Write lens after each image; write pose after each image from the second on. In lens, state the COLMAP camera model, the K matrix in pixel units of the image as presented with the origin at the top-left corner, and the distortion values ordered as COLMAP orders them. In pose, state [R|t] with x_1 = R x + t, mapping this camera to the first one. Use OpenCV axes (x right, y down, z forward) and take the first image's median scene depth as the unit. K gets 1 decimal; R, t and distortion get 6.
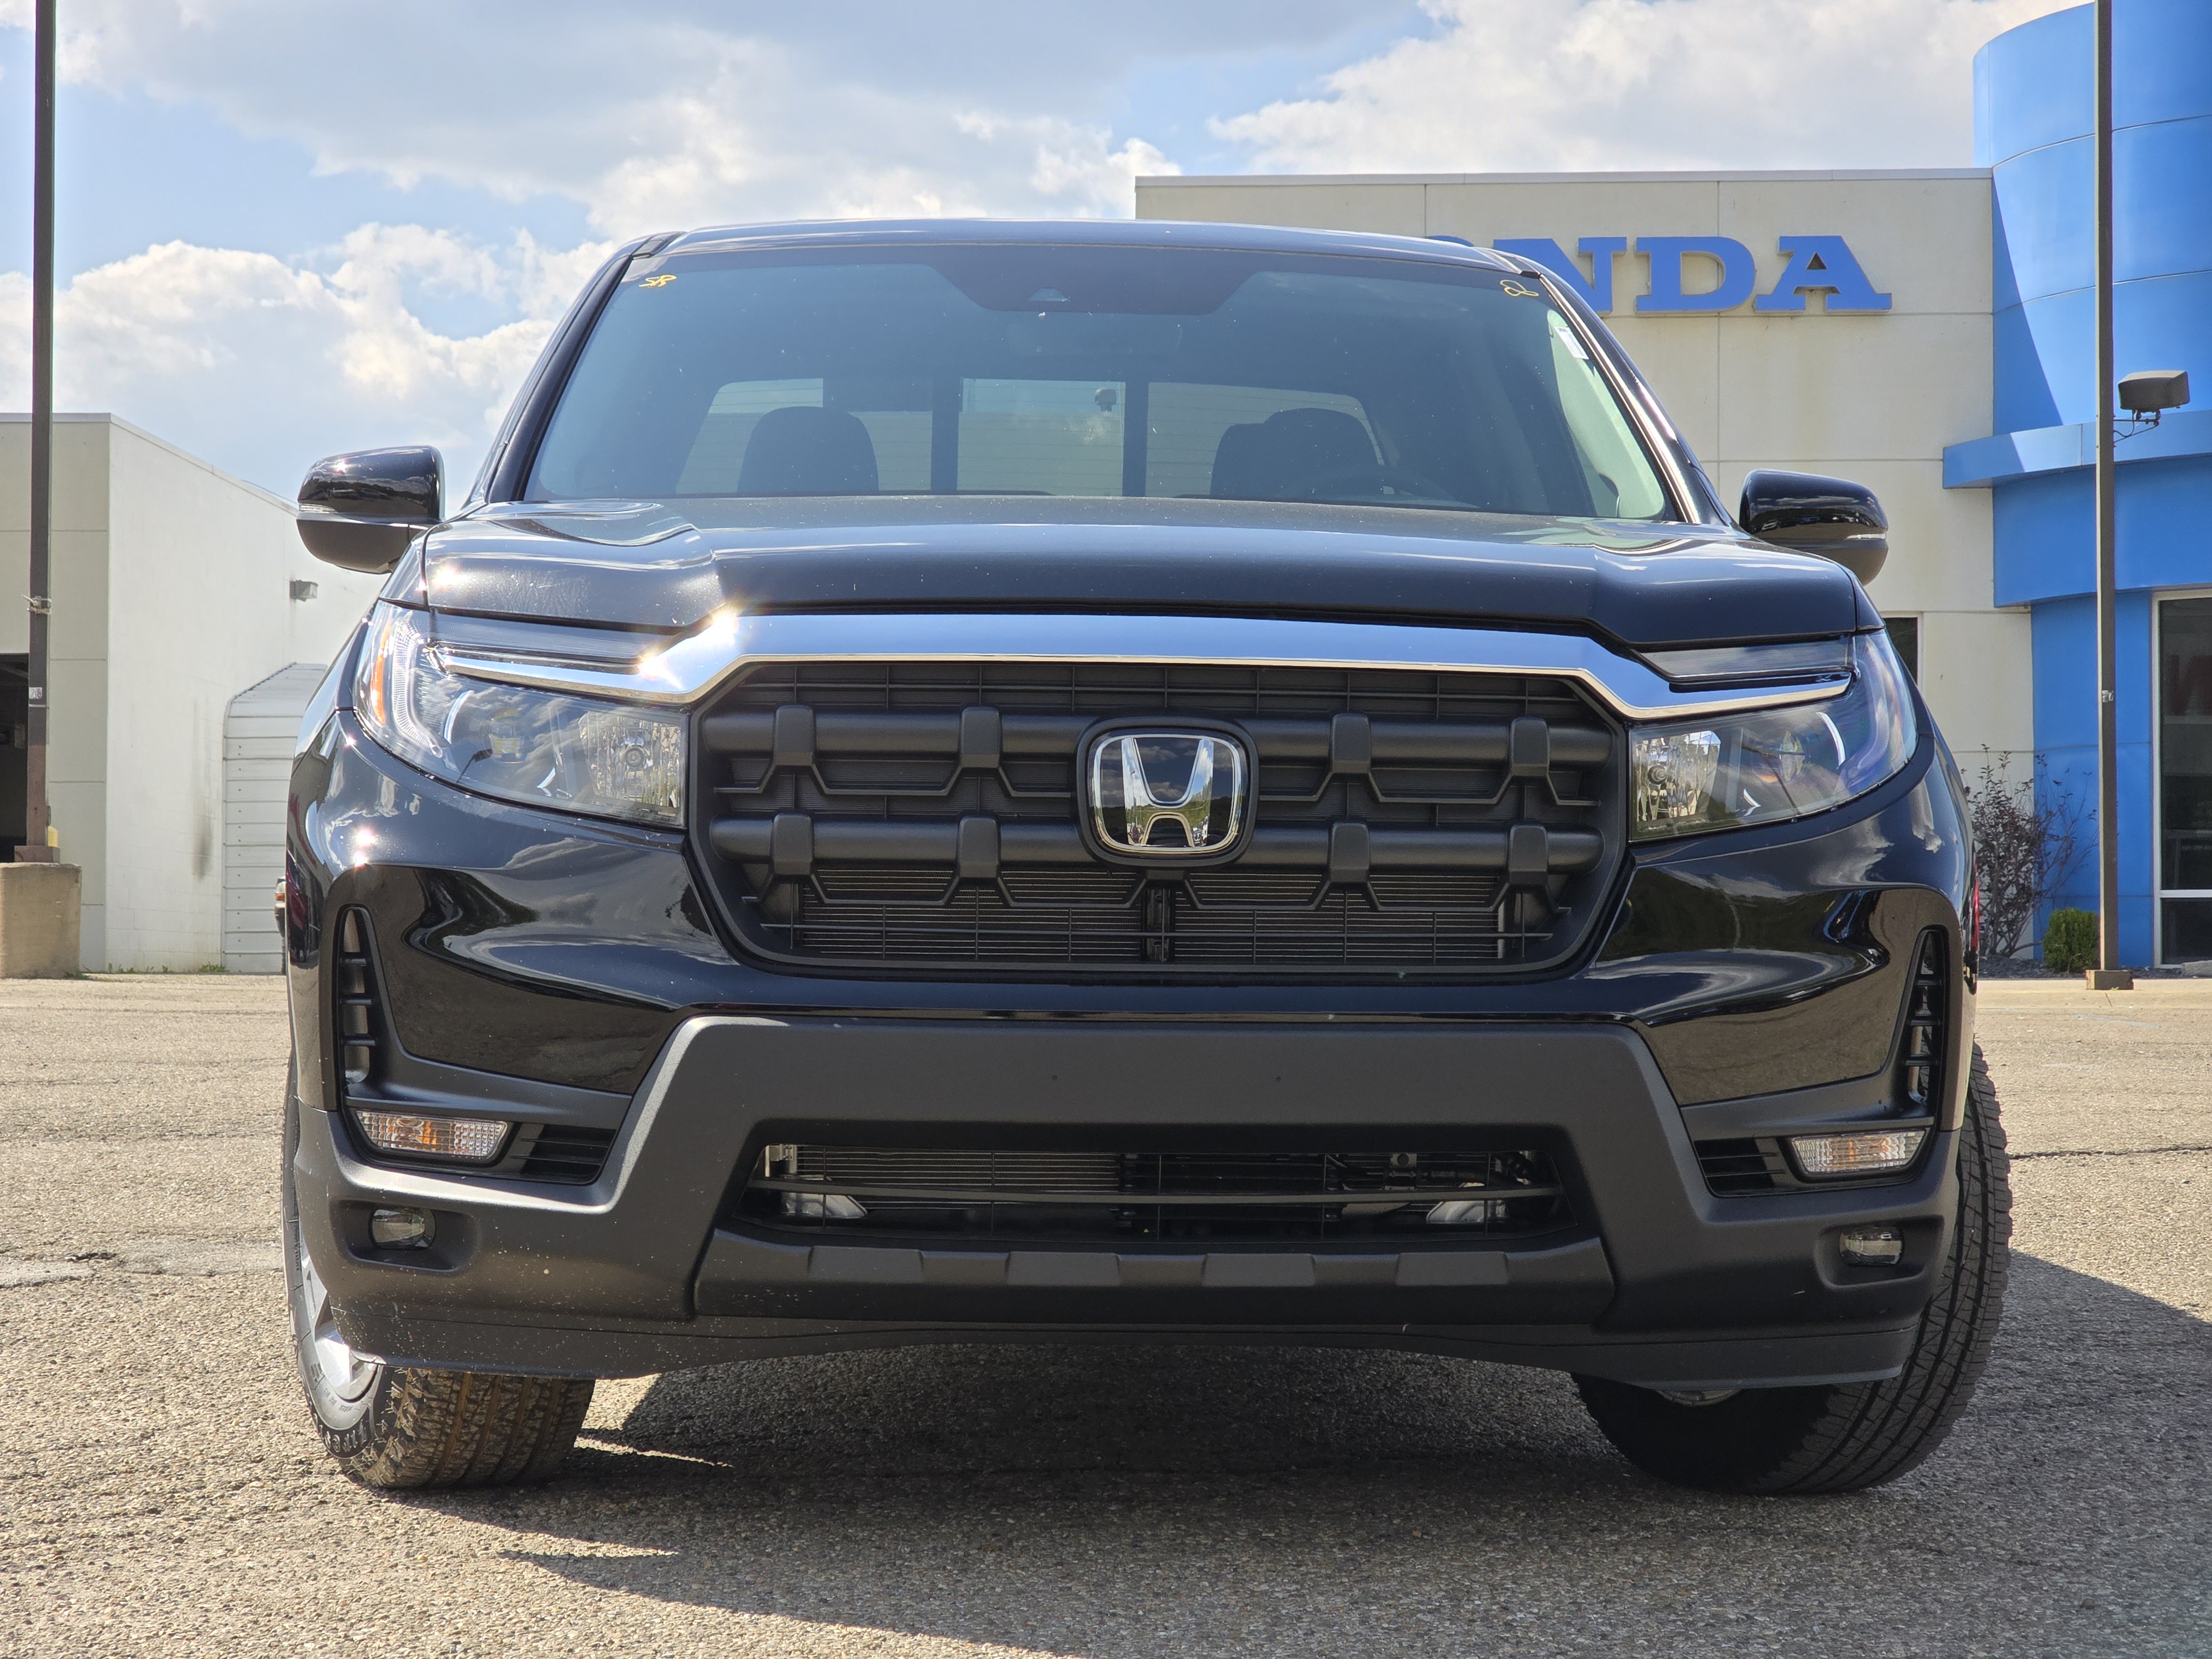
lens RADIAL K [[4408.4, 0, 1106.0], [0, 4408.4, 829.5], [0, 0, 1]] dist [-0.691986, 6.016840]
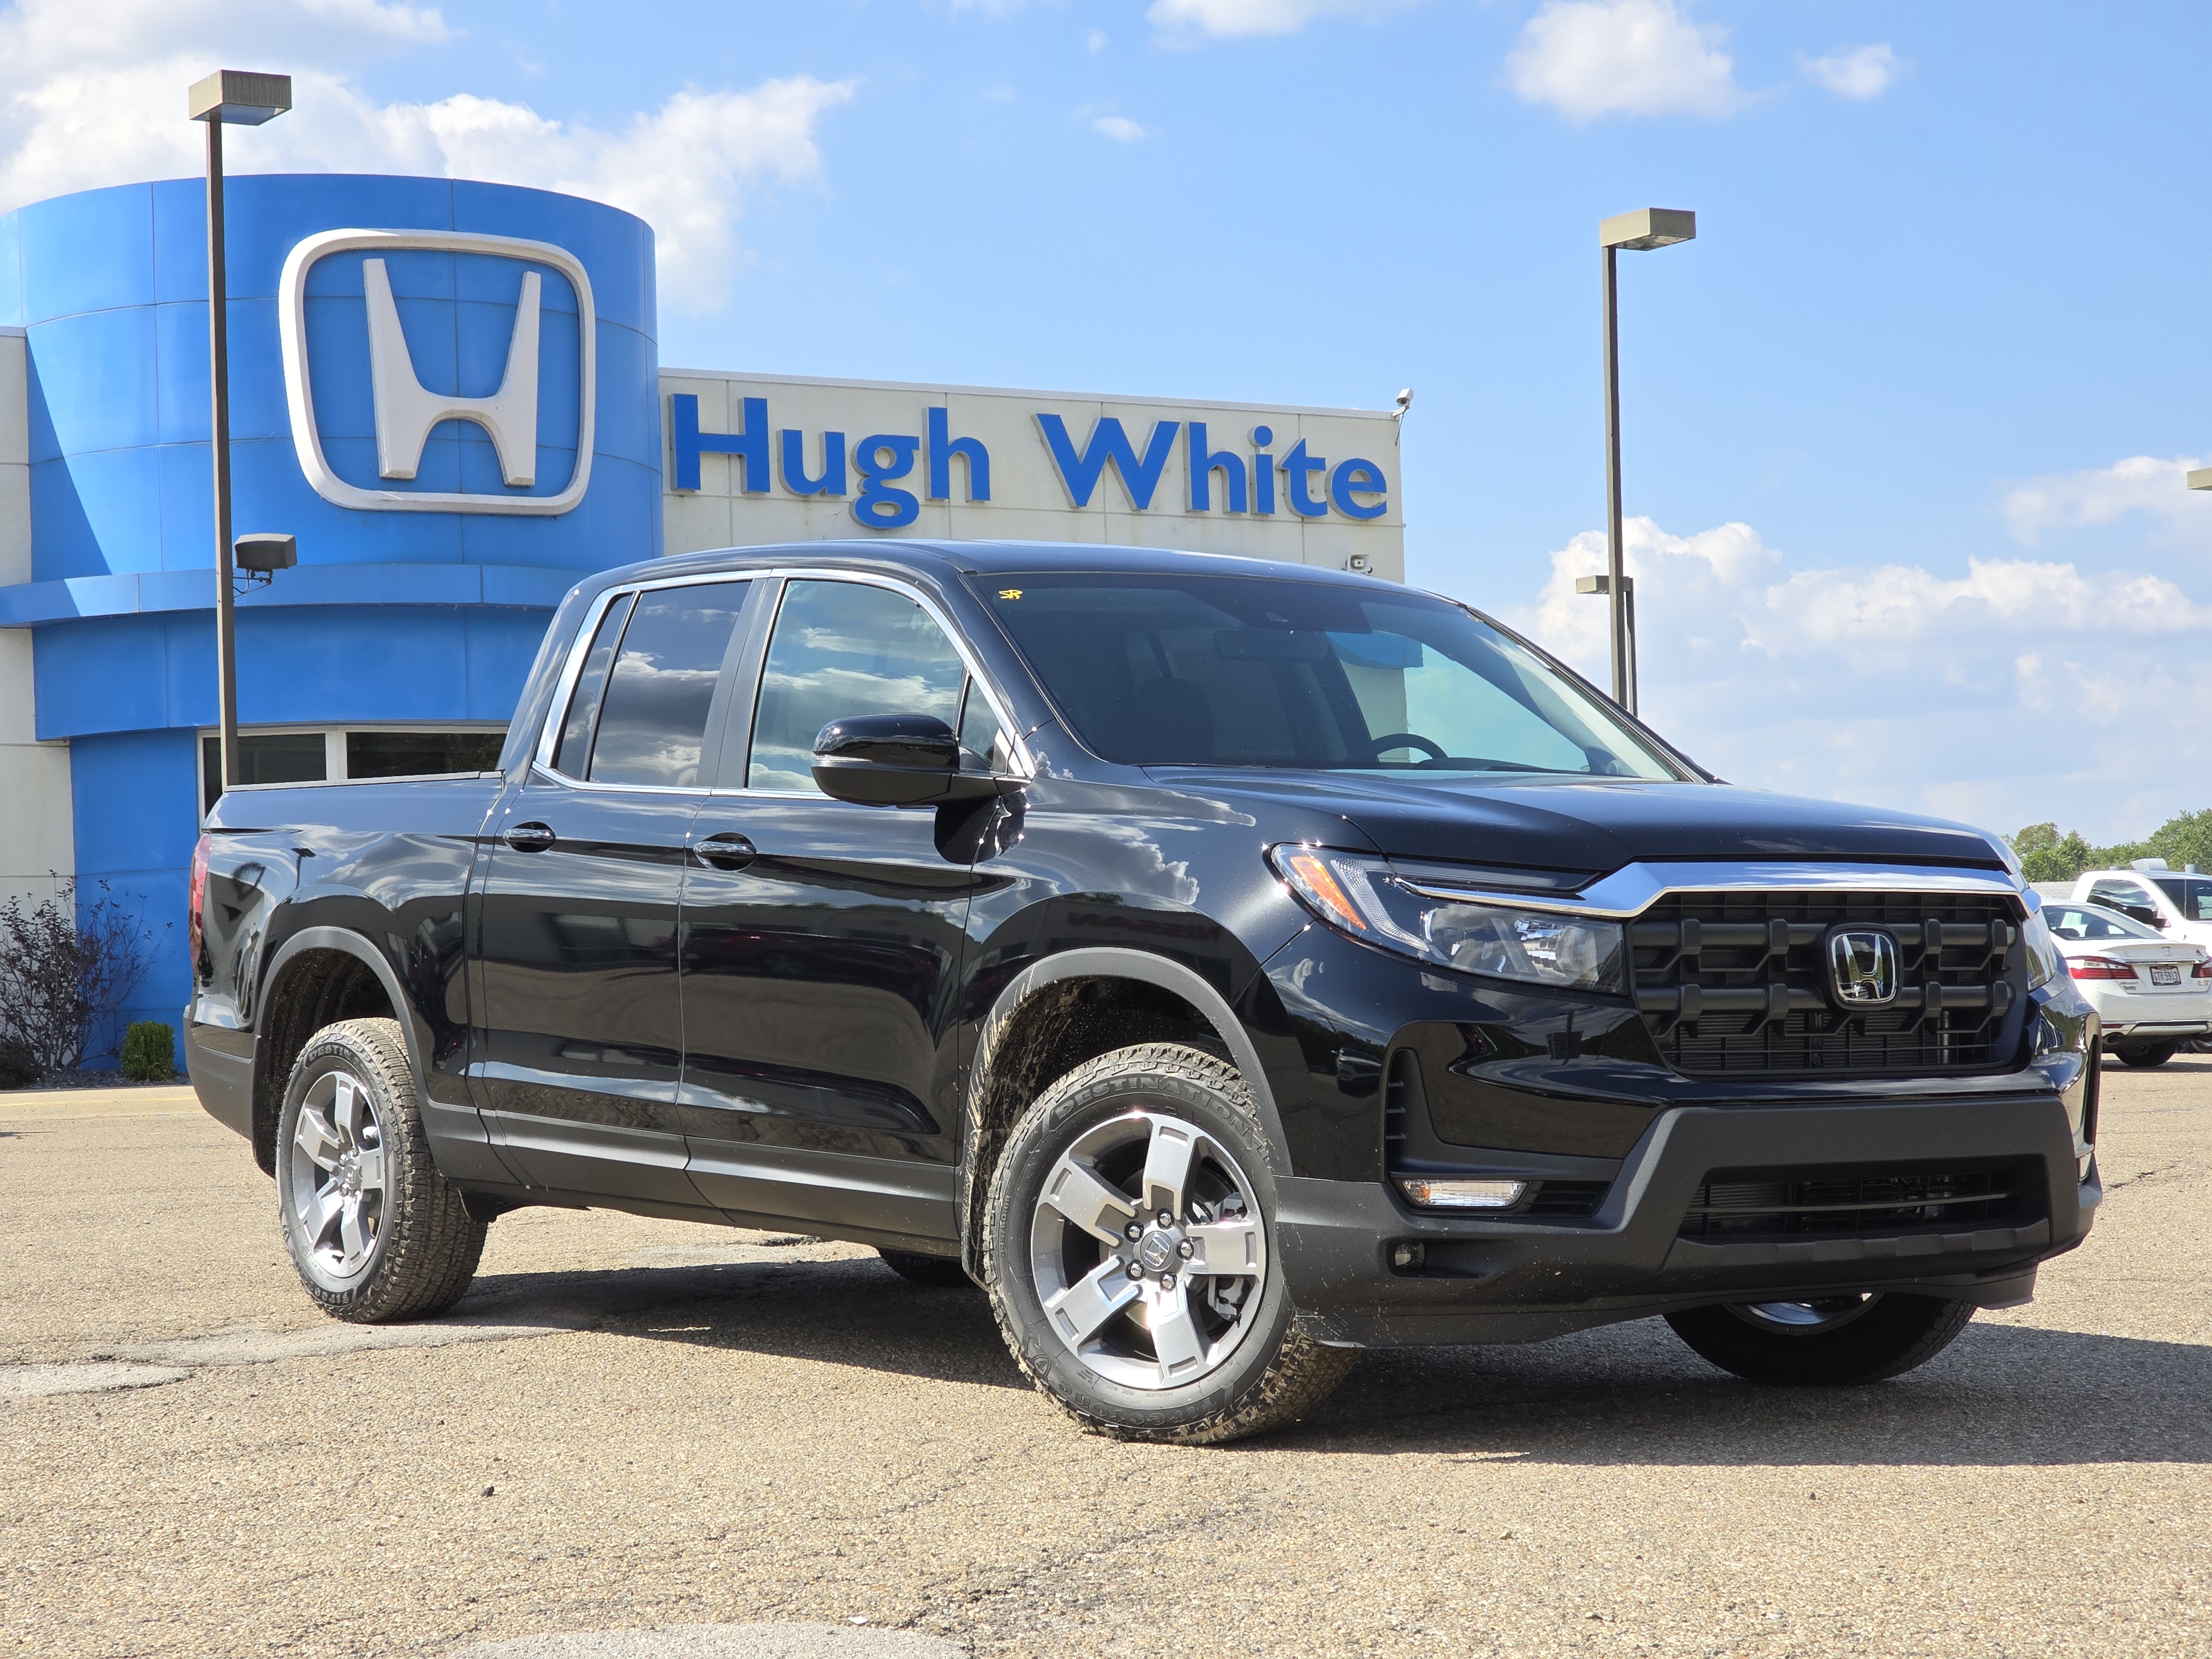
lens RADIAL K [[4408.4, 0, 1106.0], [0, 4408.4, 829.5], [0, 0, 1]] dist [-0.691986, 6.016840]
pose [[0.834389, 0.009498, 0.551094, -1.000362], [0.004113, 0.999716, -0.023457, -0.020720], [-0.551160, 0.021839, 0.834114, -0.211515]]
